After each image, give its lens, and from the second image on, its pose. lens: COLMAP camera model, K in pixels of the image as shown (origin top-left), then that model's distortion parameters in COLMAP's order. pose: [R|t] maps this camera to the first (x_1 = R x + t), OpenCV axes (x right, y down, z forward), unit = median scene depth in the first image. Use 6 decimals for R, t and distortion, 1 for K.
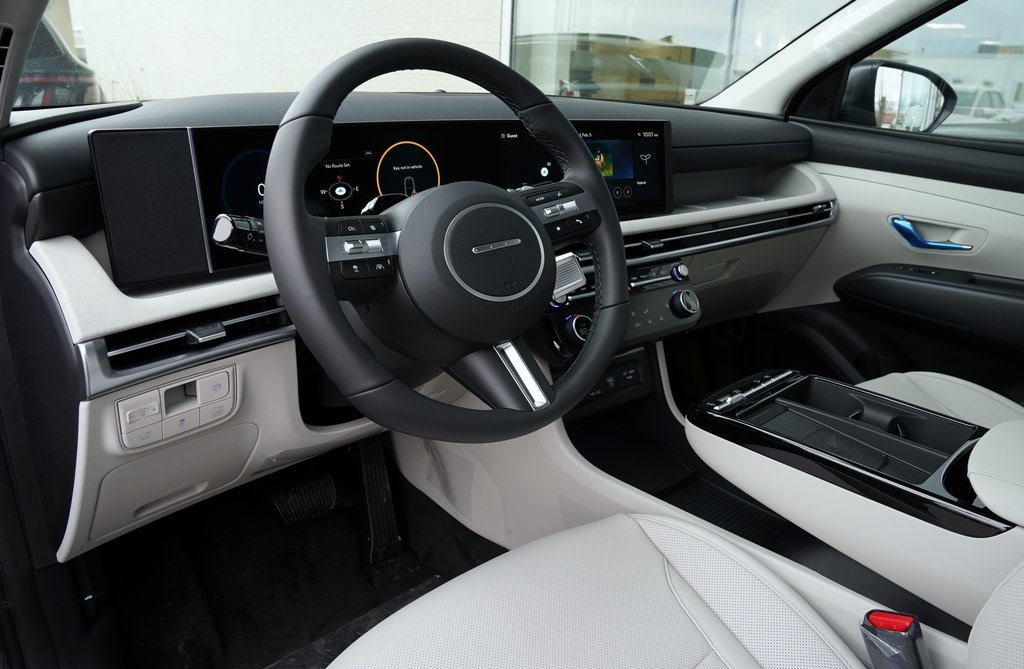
lens RADIAL K [[719.3, 0, 514.9], [0, 719.3, 333.1], [0, 0, 1]] dist [-0.097849, 0.012873]
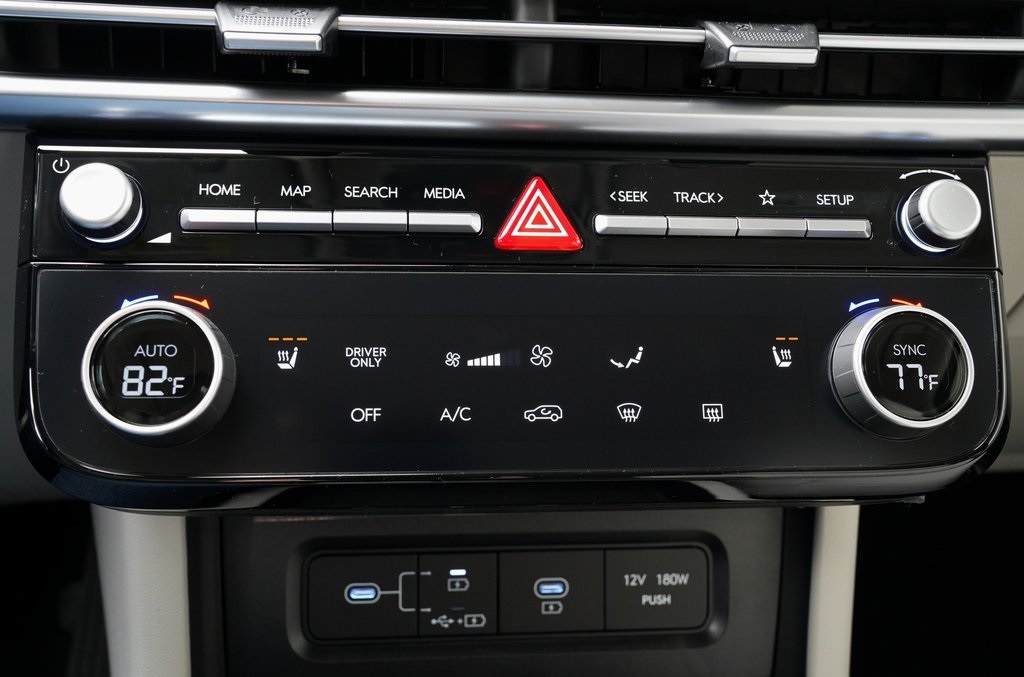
lens RADIAL K [[1089.0, 0, 506.2], [0, 1089.0, 328.7], [0, 0, 1]] dist [0.010149, 0.000000]
pose [[0.841876, 0.234654, -0.485985, 0.301315], [-0.204447, 0.972076, 0.115194, -0.067604], [0.499445, 0.002379, 0.866342, 0.701468]]
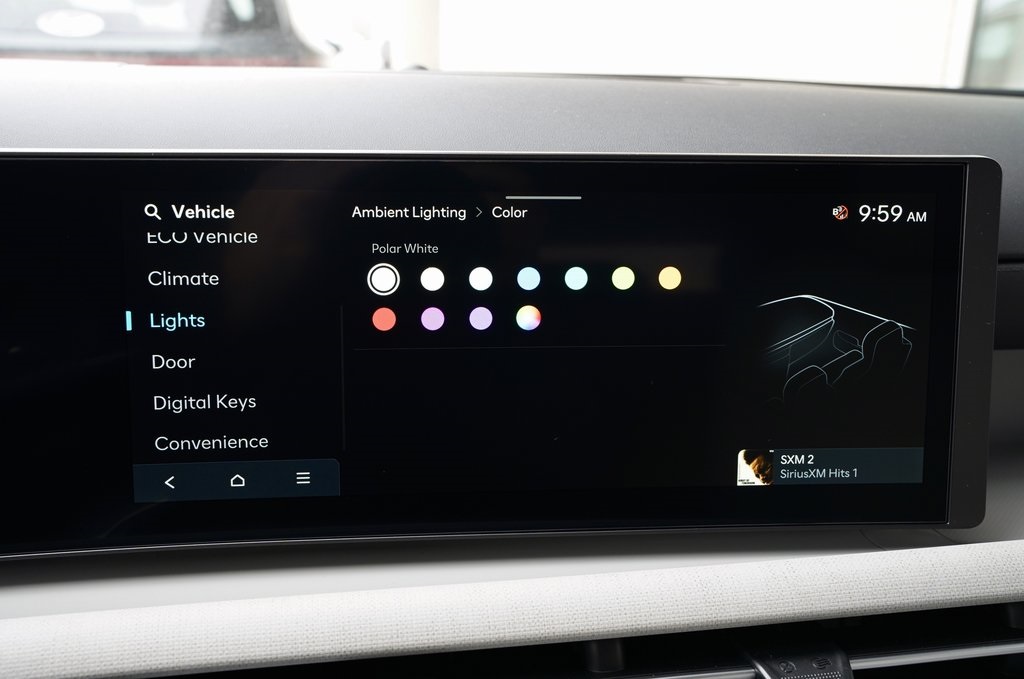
lens RADIAL K [[969.6, 0, 512.7], [0, 969.6, 329.2], [0, 0, 1]] dist [0.010096, 0.000000]
pose [[0.877002, 0.110111, -0.467699, 0.245490], [-0.150502, 0.987357, -0.049756, -0.209322], [0.456307, 0.114026, 0.882486, 0.665592]]
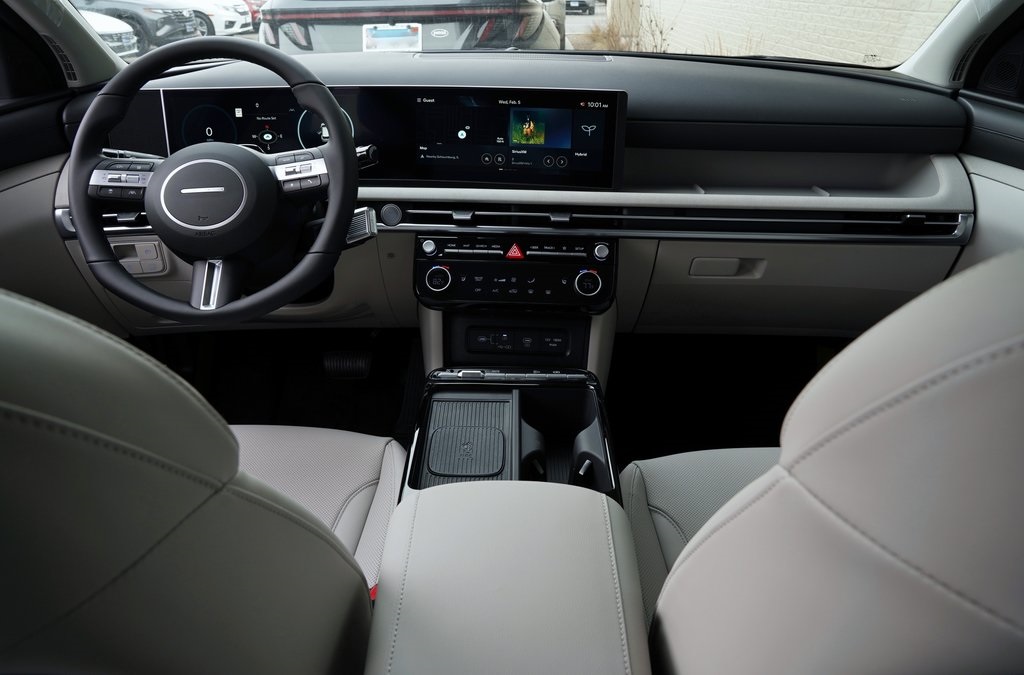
lens RADIAL K [[708.8, 0, 508.4], [0, 708.8, 330.5], [0, 0, 1]] dist [-0.128306, 0.083445]
pose [[0.729200, 0.274373, -0.626886, 0.800066], [-0.209025, 0.961622, 0.177739, -0.133286], [0.651595, 0.001428, 0.758566, 0.214454]]
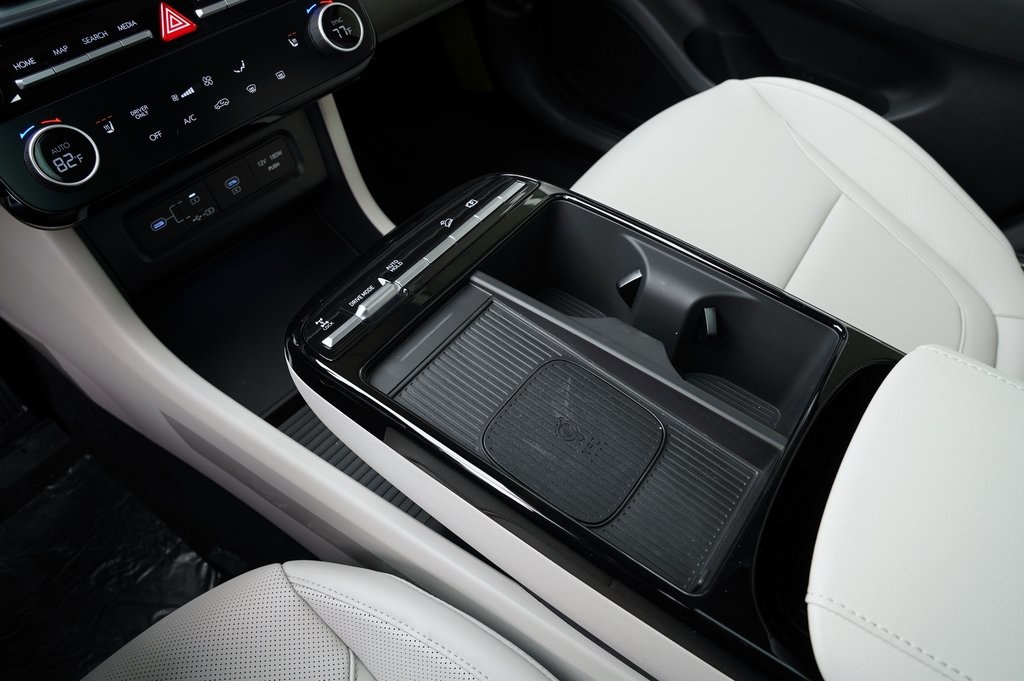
lens RADIAL K [[708.8, 0, 518.9], [0, 708.8, 336.7], [0, 0, 1]] dist [-0.128306, 0.083445]
pose [[0.978613, -0.146629, 0.144278, 0.271953], [0.051451, 0.853547, 0.518470, -0.105959], [-0.199170, -0.499958, 0.842836, 0.468478]]
